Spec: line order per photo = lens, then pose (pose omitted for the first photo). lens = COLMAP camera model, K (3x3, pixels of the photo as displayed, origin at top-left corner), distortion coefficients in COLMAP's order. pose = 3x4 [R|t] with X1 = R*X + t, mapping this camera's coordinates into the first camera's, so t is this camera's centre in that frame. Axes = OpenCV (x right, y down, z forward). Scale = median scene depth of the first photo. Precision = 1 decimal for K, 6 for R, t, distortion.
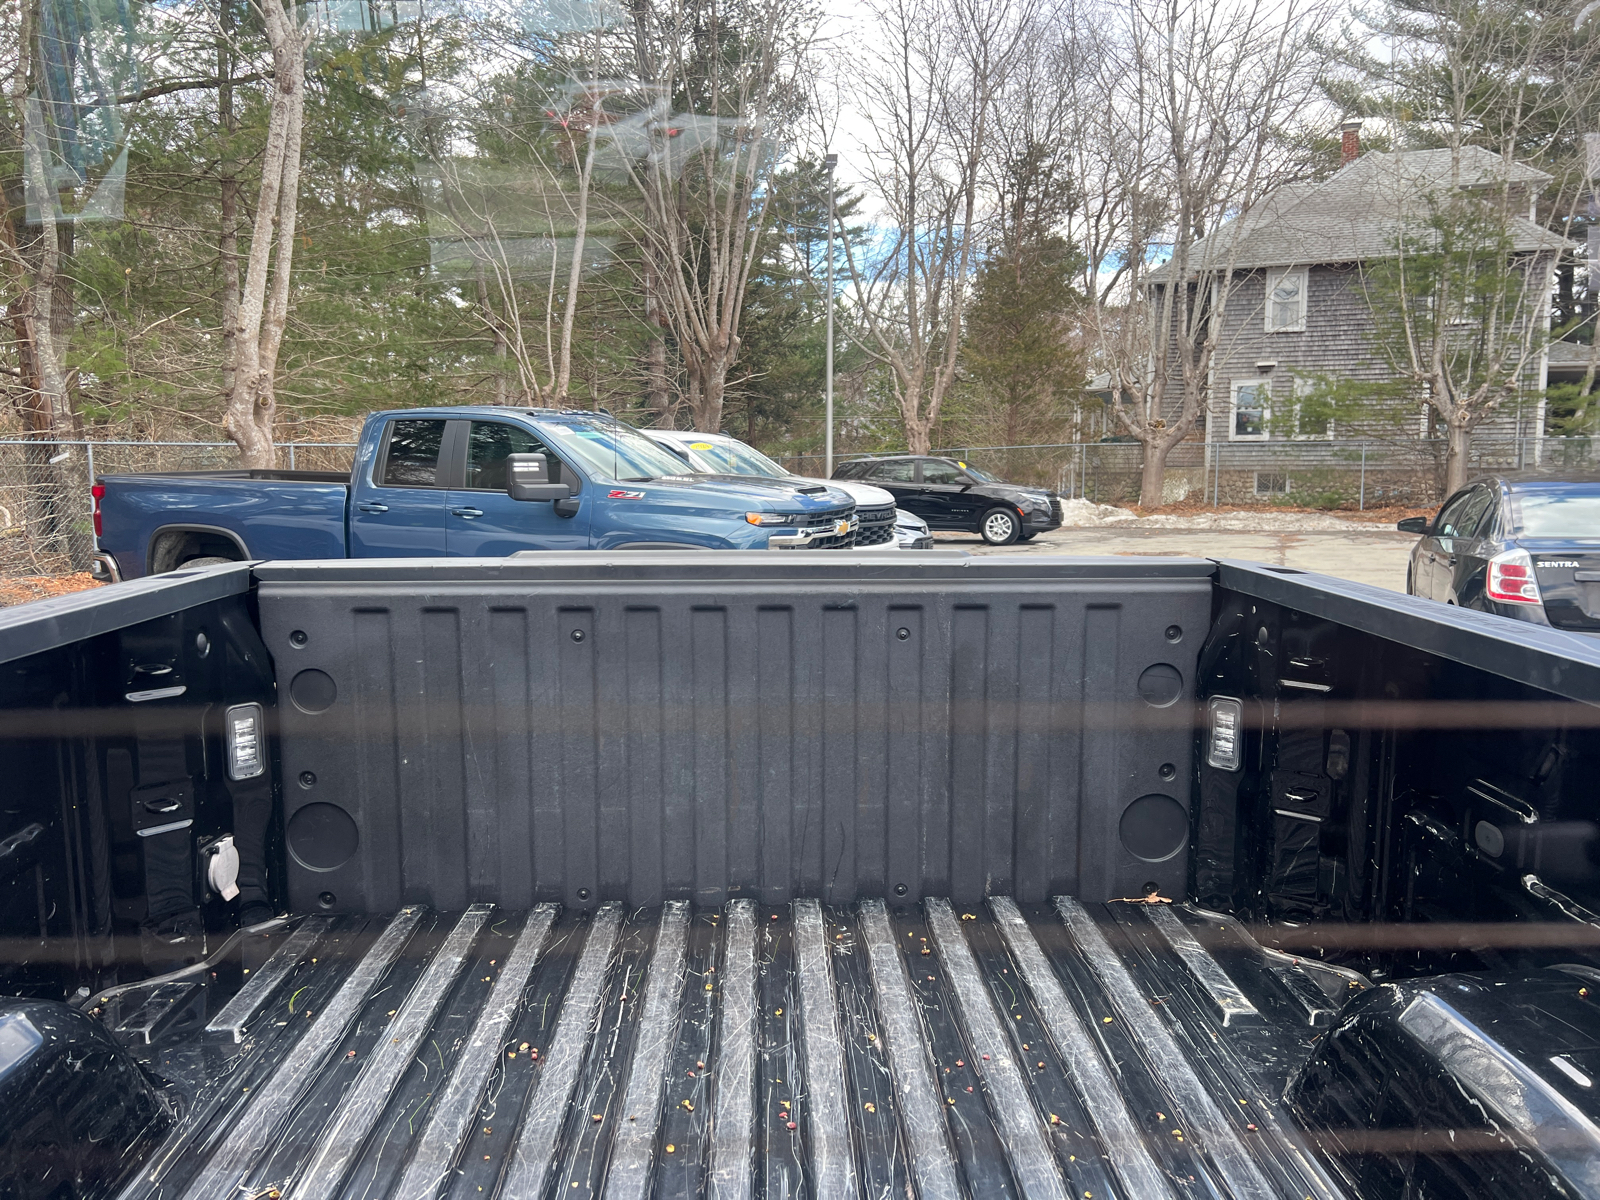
lens RADIAL K [[1201.9, 0, 795.6], [0, 1201.9, 605.8], [0, 0, 1]] dist [0.047327, -0.045964]
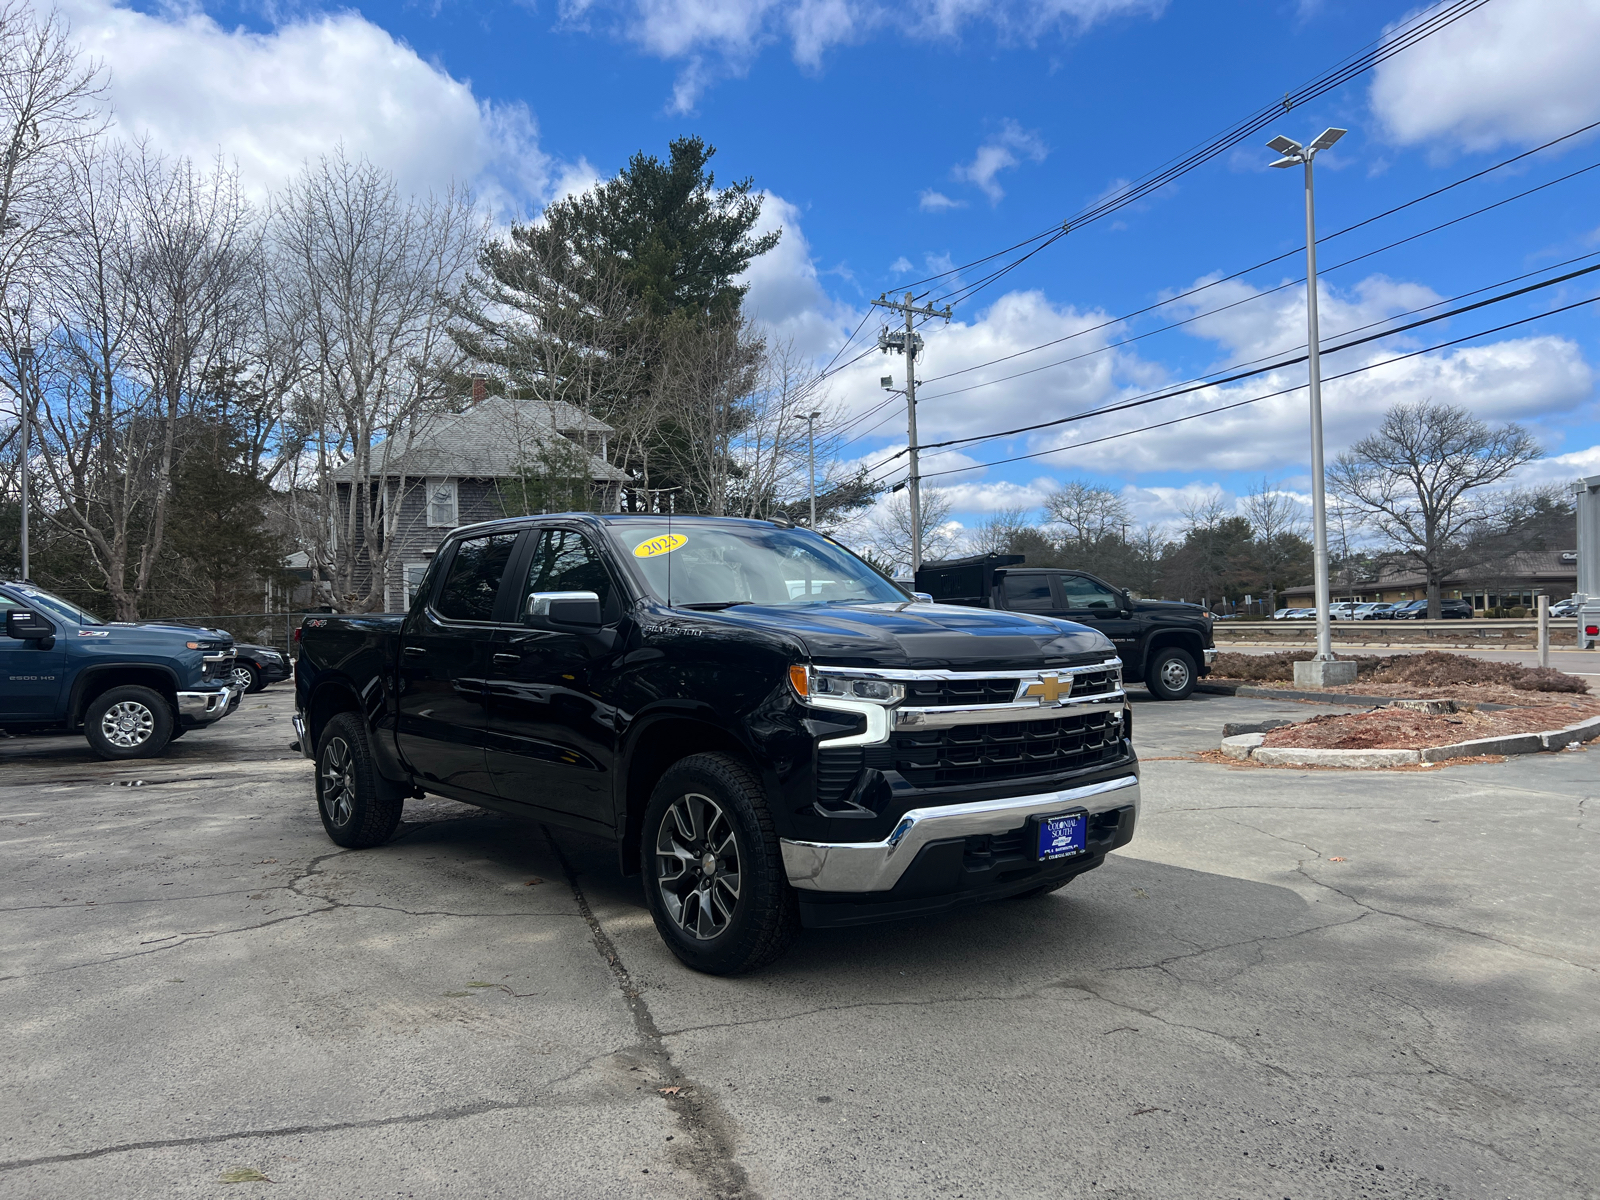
lens RADIAL K [[1201.9, 0, 790.1], [0, 1201.9, 603.7], [0, 0, 1]] dist [0.047327, -0.045964]
pose [[0.779472, -0.000986, 0.626436, -0.117294], [0.093512, 0.988978, -0.114800, 0.037023], [-0.619418, 0.148063, 0.770972, -0.213471]]
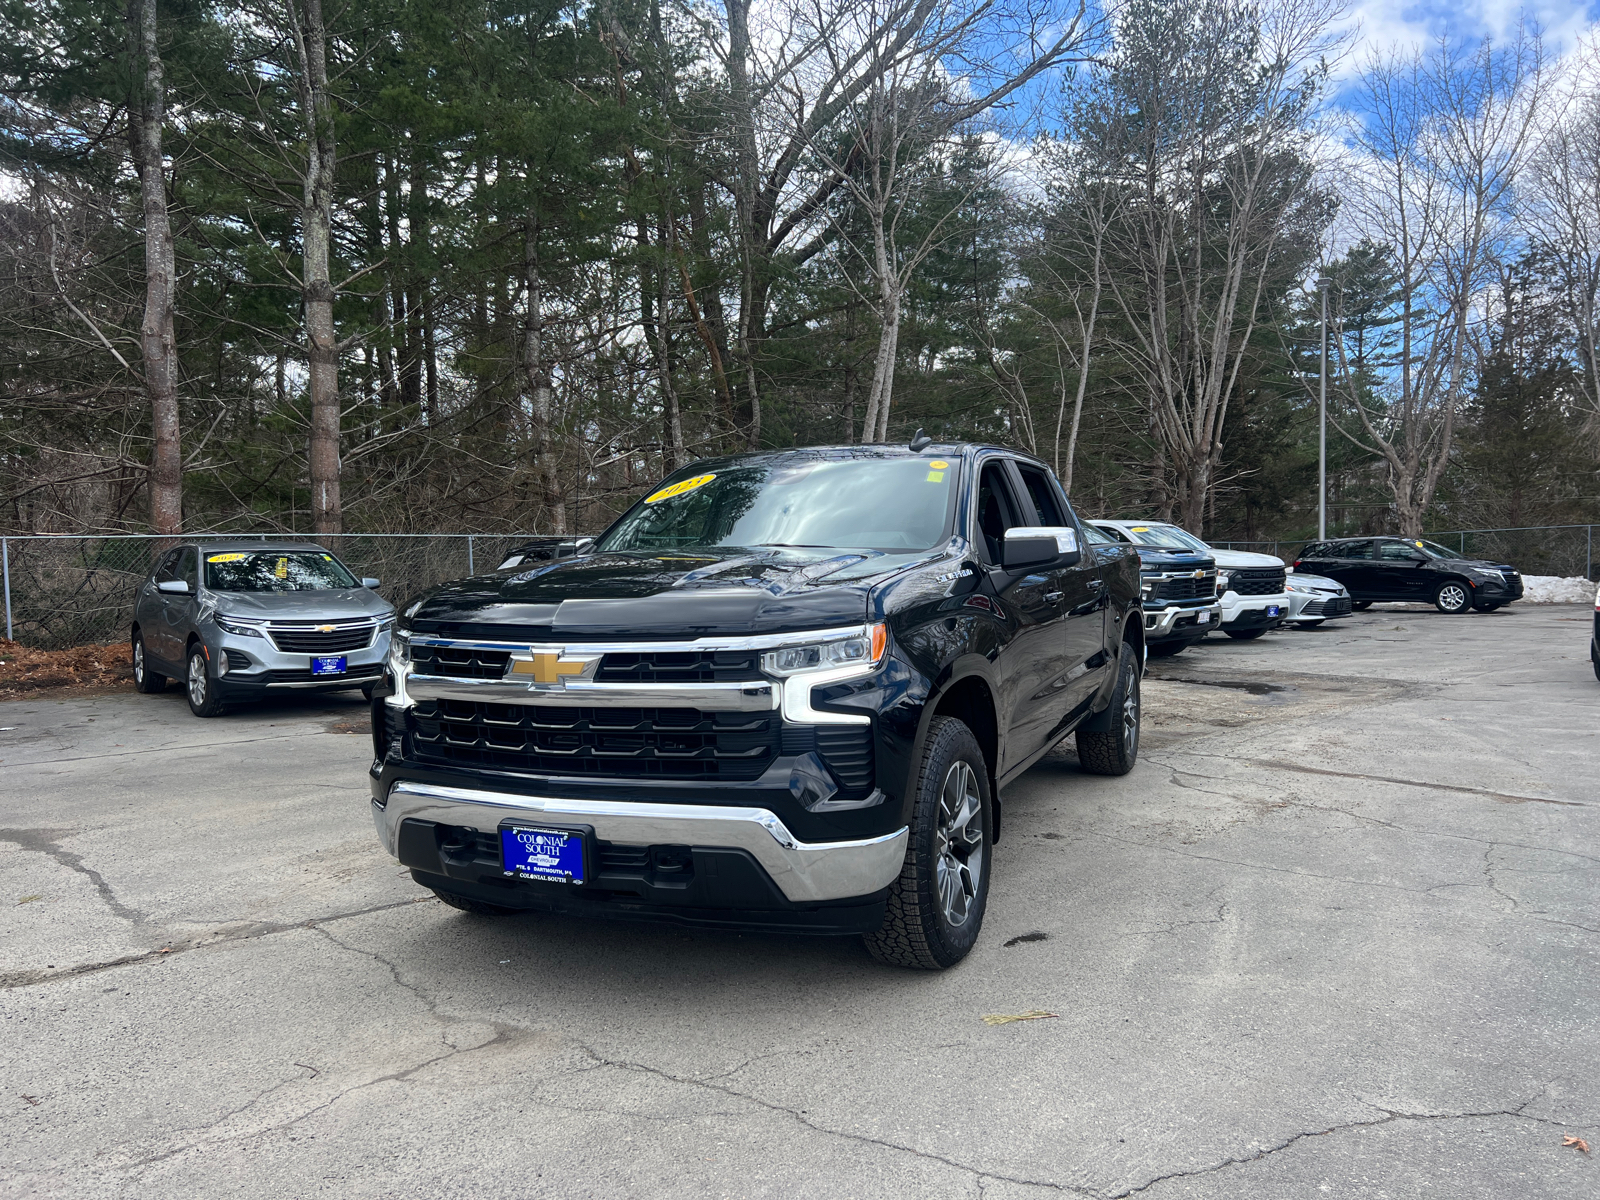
lens RADIAL K [[1201.9, 0, 796.7], [0, 1201.9, 593.9], [0, 0, 1]] dist [0.047327, -0.045964]
pose [[0.902046, 0.001893, -0.431637, 0.075602], [-0.040592, 0.995931, -0.080462, 0.034582], [0.429728, 0.090101, 0.898452, -0.212833]]
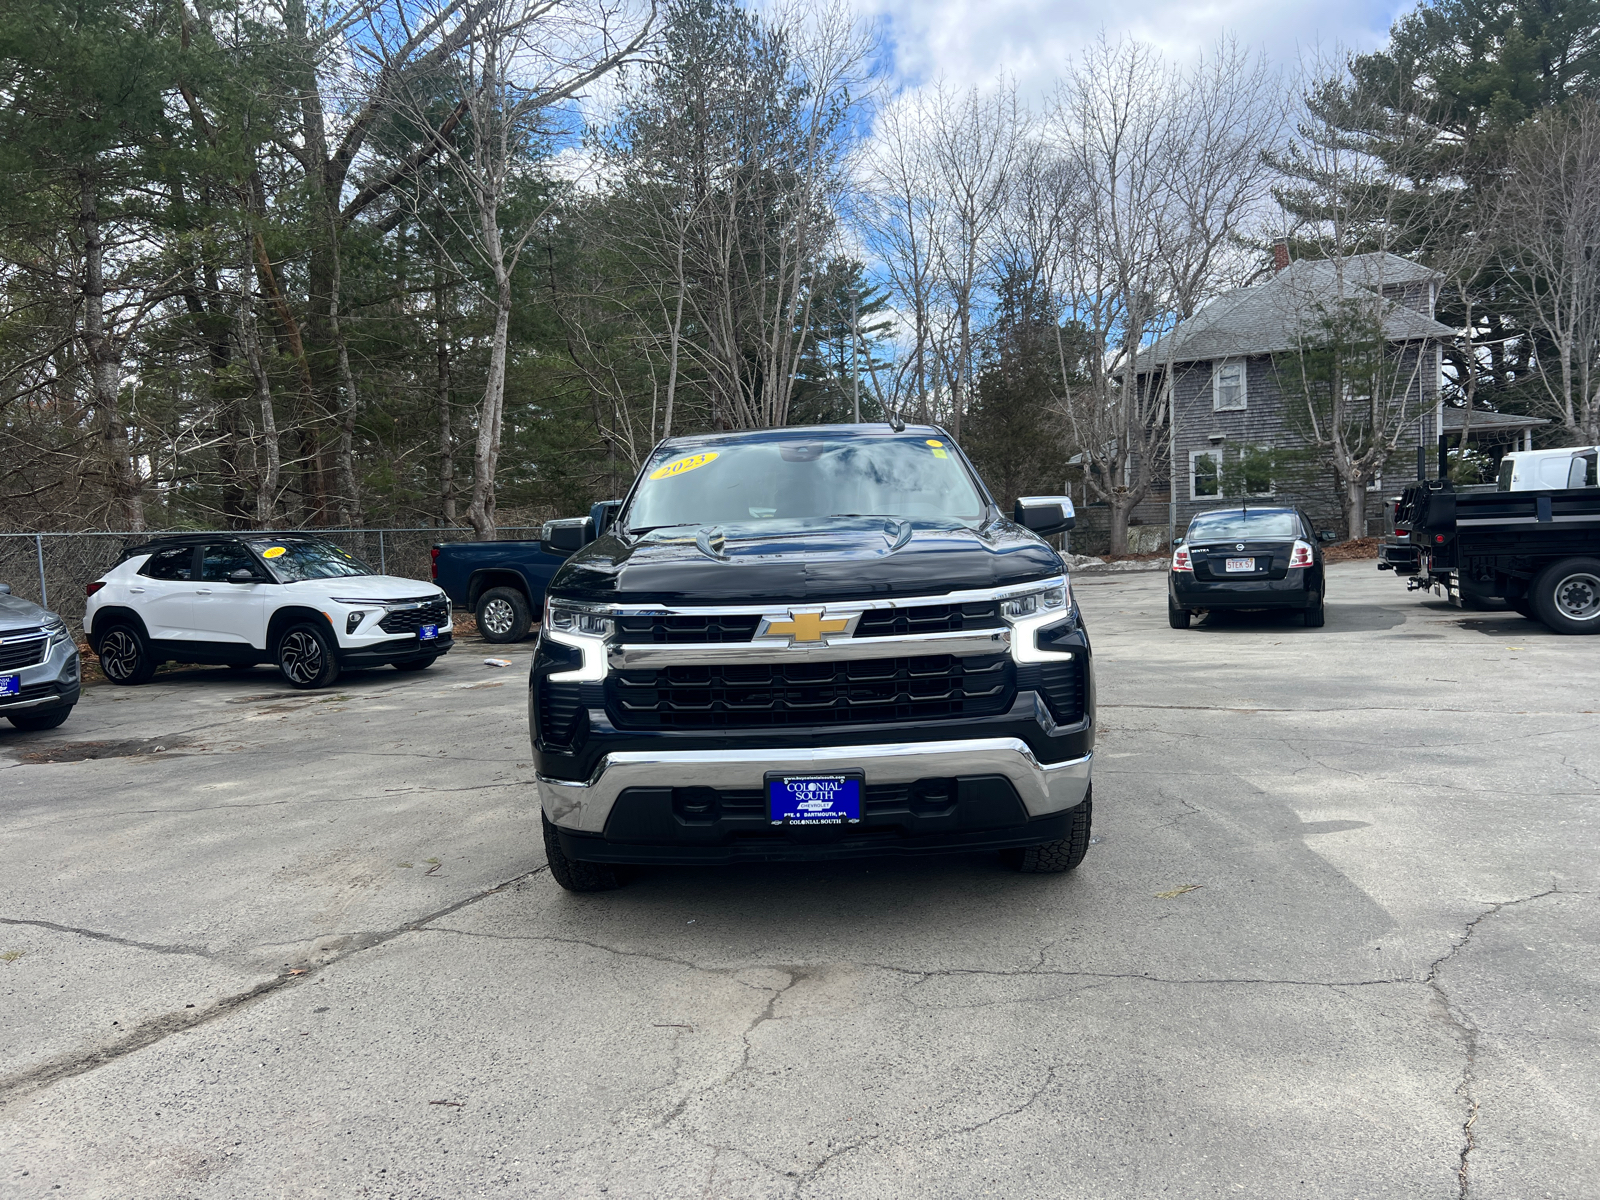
lens RADIAL K [[1201.9, 0, 796.4], [0, 1201.9, 606.5], [0, 0, 1]] dist [0.047327, -0.045964]
pose [[0.998568, -0.037756, -0.037893, 0.005903], [0.035210, 0.997214, -0.065754, 0.039402], [0.040270, 0.064325, 0.997116, -0.243016]]
